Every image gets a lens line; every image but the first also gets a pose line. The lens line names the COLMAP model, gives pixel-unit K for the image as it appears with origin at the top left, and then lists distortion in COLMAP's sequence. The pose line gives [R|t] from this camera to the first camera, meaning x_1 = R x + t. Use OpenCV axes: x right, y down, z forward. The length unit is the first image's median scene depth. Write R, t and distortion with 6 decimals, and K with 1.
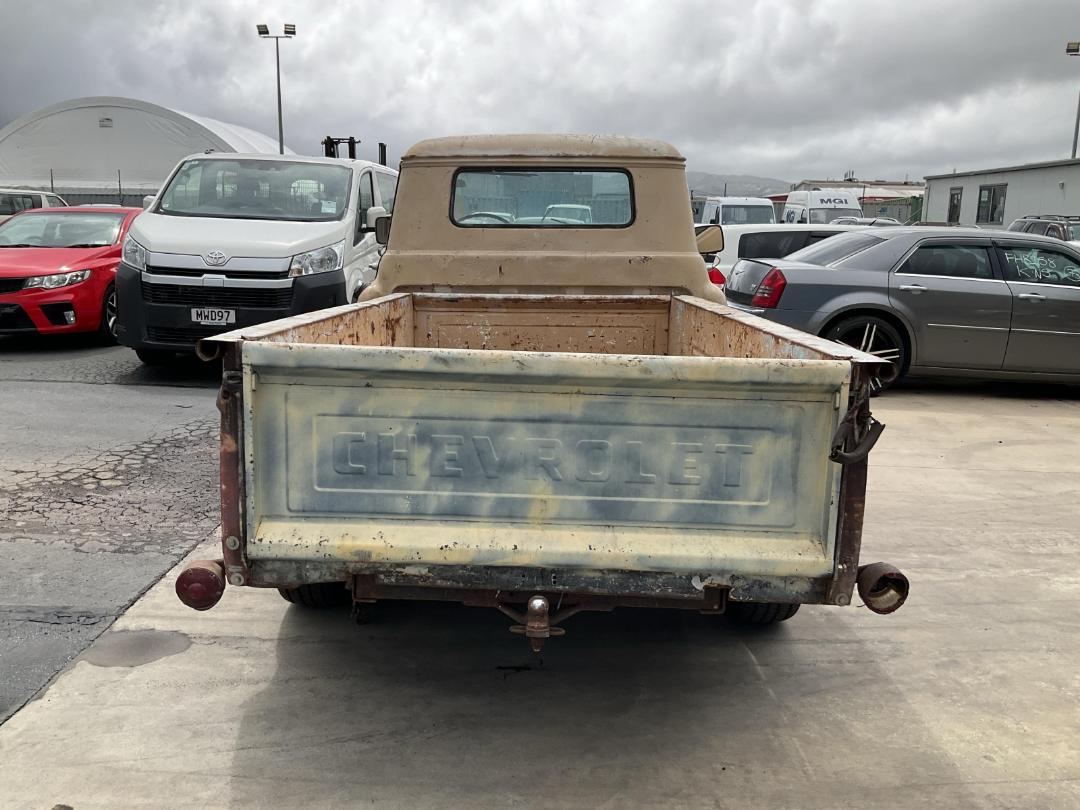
lens RADIAL K [[908.7, 0, 540.0], [0, 908.7, 405.0], [0, 0, 1]] dist [0.046694, -0.015432]
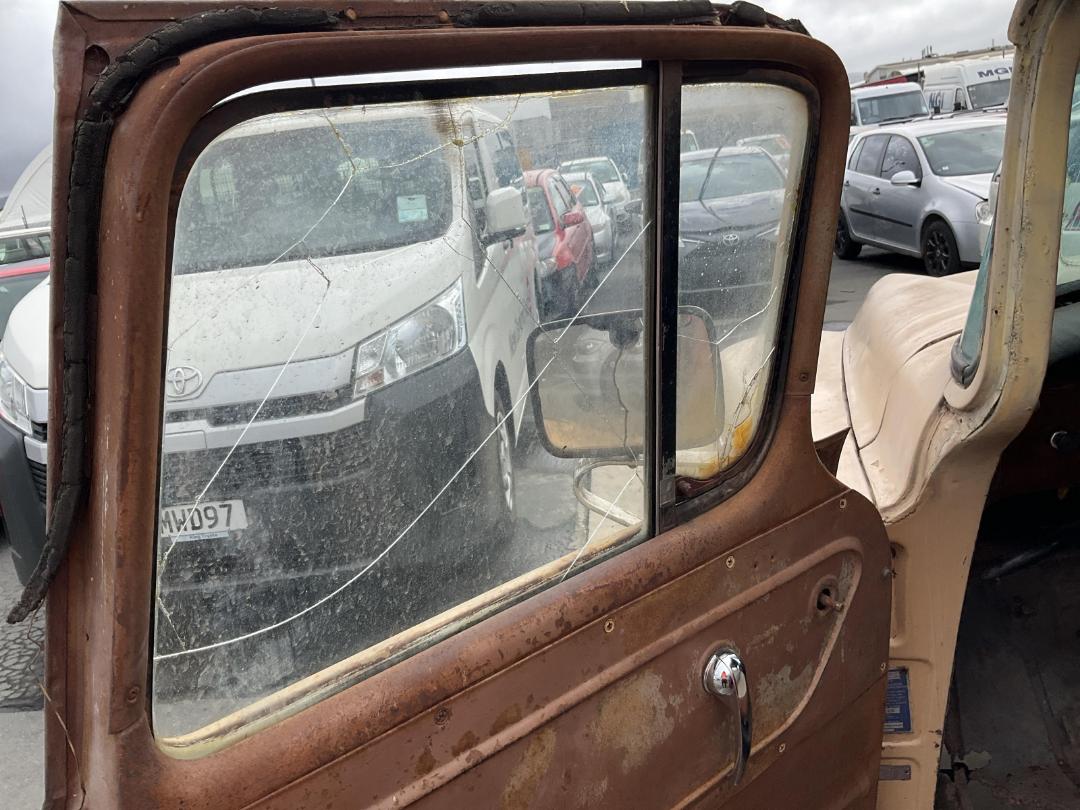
lens RADIAL K [[908.7, 0, 540.0], [0, 908.7, 405.0], [0, 0, 1]] dist [0.046694, -0.015432]
pose [[0.985897, -0.144272, -0.084812, -0.142390], [0.149016, 0.987439, 0.052524, -0.133020], [0.076169, -0.064421, 0.995012, 0.537505]]
